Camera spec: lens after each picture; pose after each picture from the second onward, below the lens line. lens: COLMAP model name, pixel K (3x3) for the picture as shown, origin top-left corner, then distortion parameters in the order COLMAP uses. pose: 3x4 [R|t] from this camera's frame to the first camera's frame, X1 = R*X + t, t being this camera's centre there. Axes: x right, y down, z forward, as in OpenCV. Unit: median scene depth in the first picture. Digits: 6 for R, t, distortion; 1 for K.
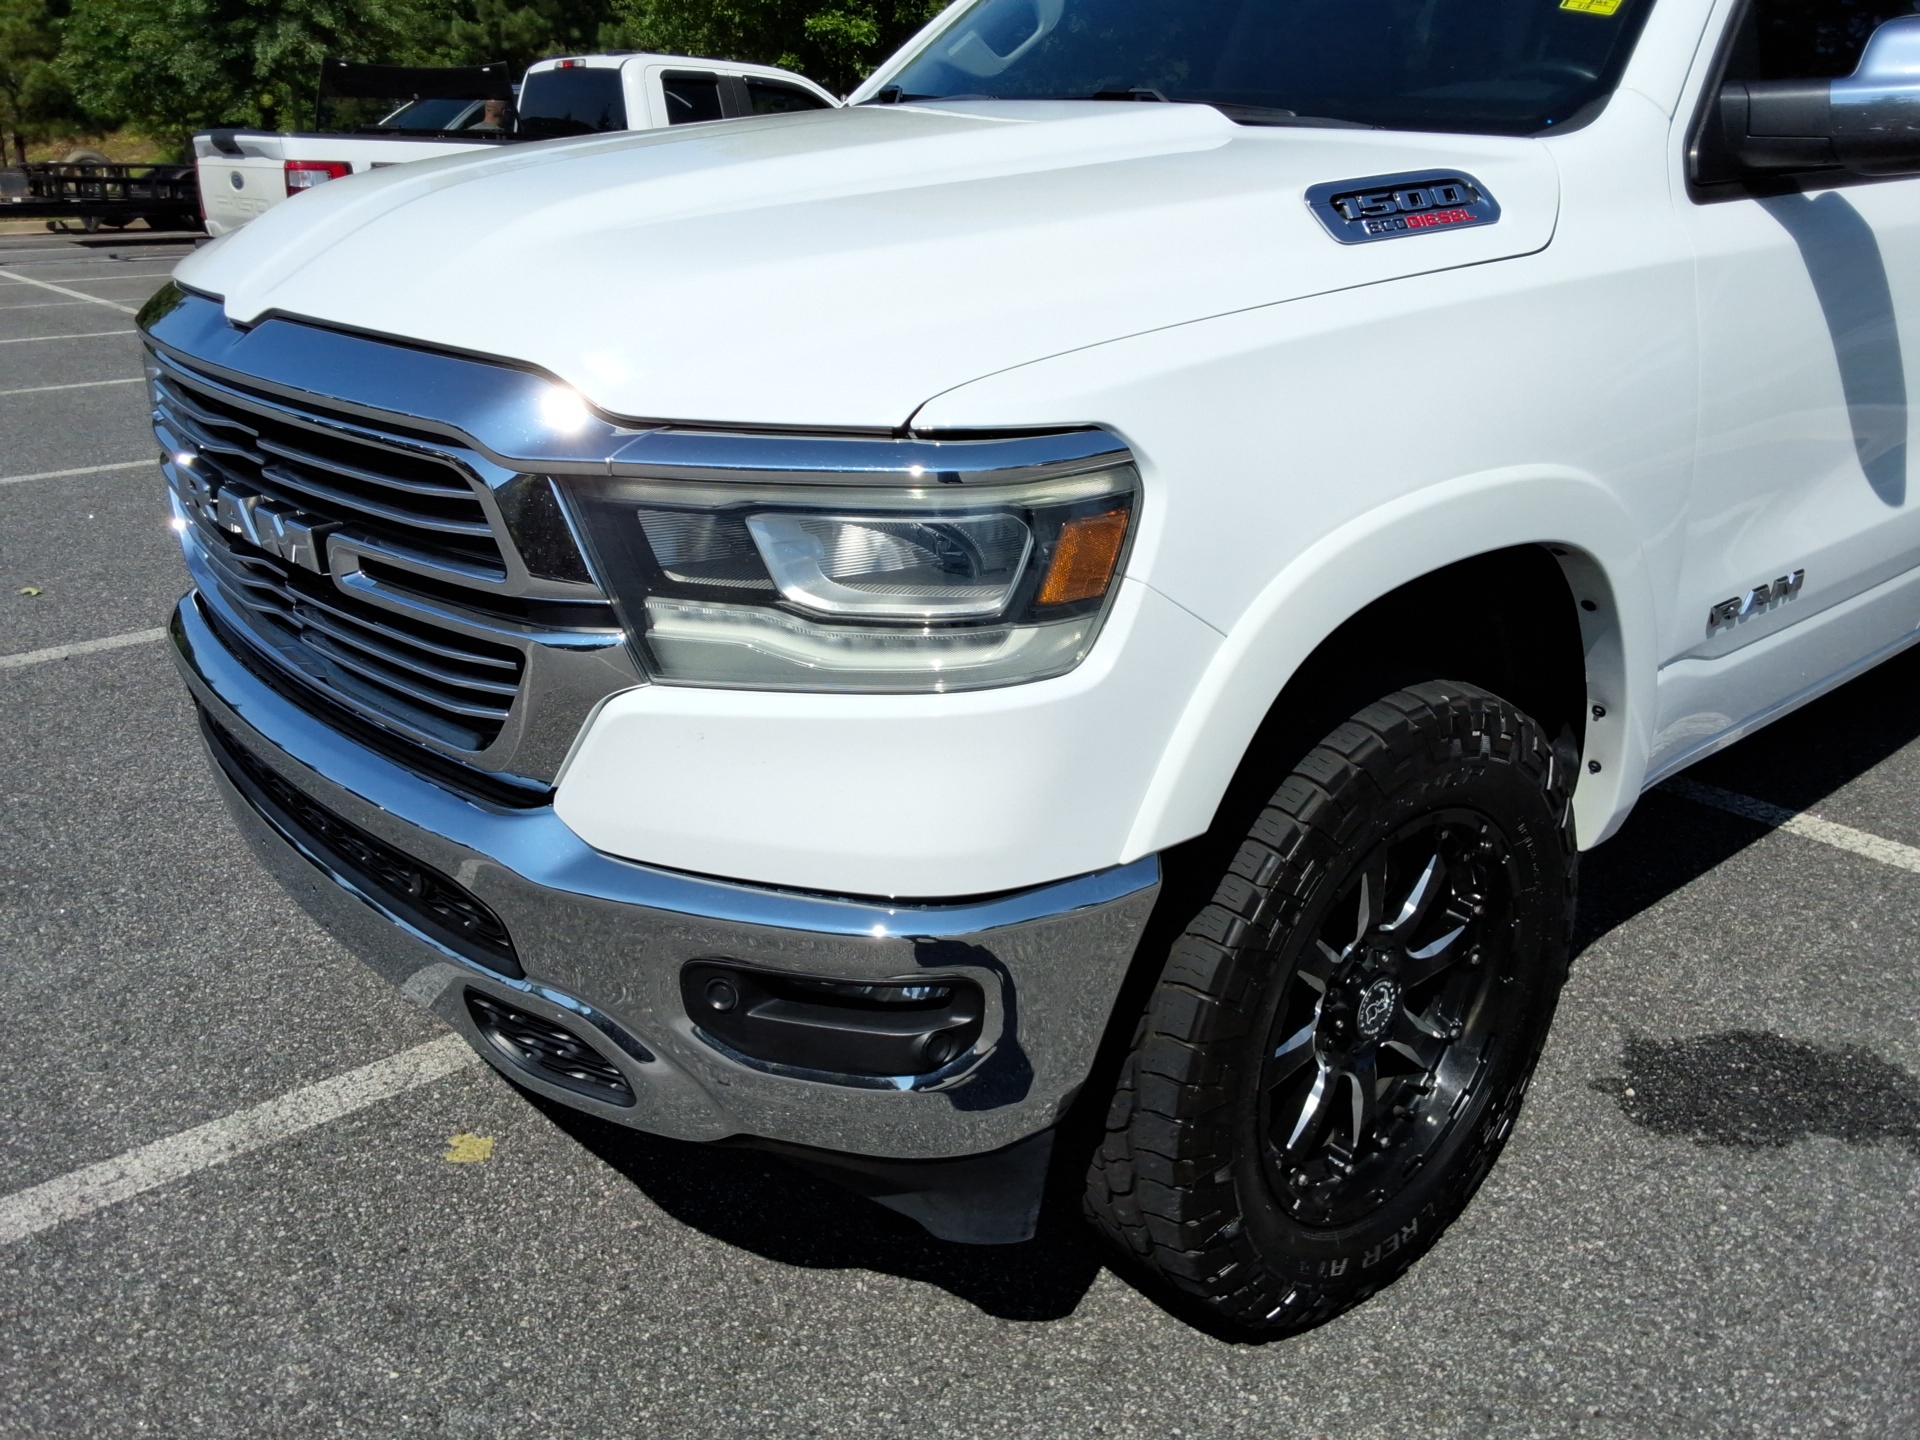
lens RADIAL K [[1546.2, 0, 946.9], [0, 1546.2, 702.8], [0, 0, 1]] dist [0.111613, -0.176370]
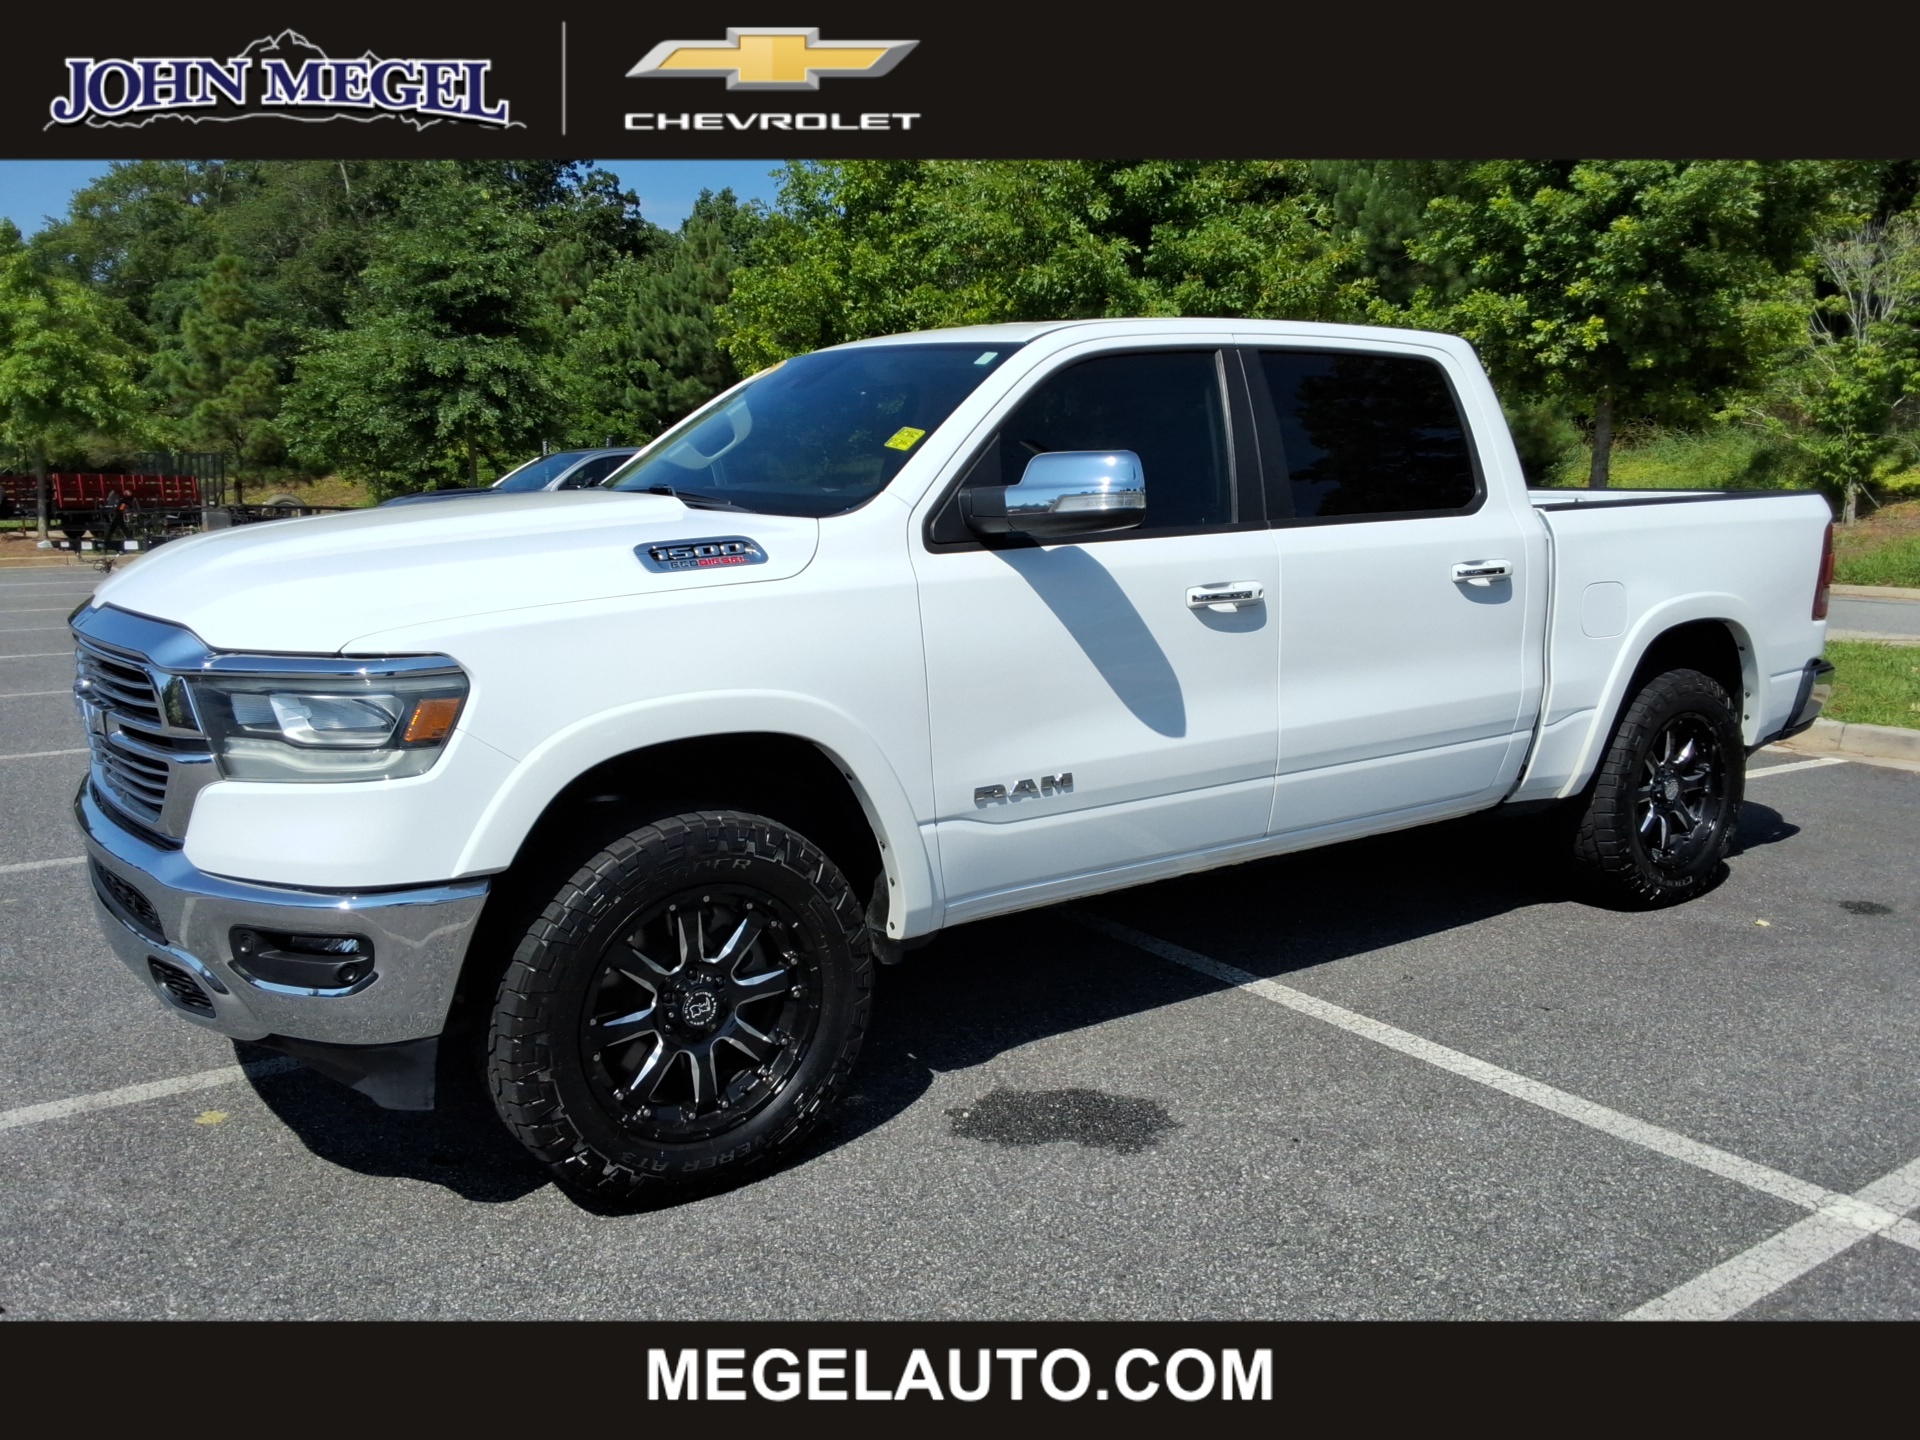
lens RADIAL K [[1546.2, 0, 965.4], [0, 1546.2, 703.5], [0, 0, 1]] dist [0.111613, -0.176370]
pose [[0.995482, 0.013009, -0.094052, 0.624393], [-0.031720, 0.979223, -0.200293, 0.175221], [0.089492, 0.202371, 0.975211, -0.593781]]
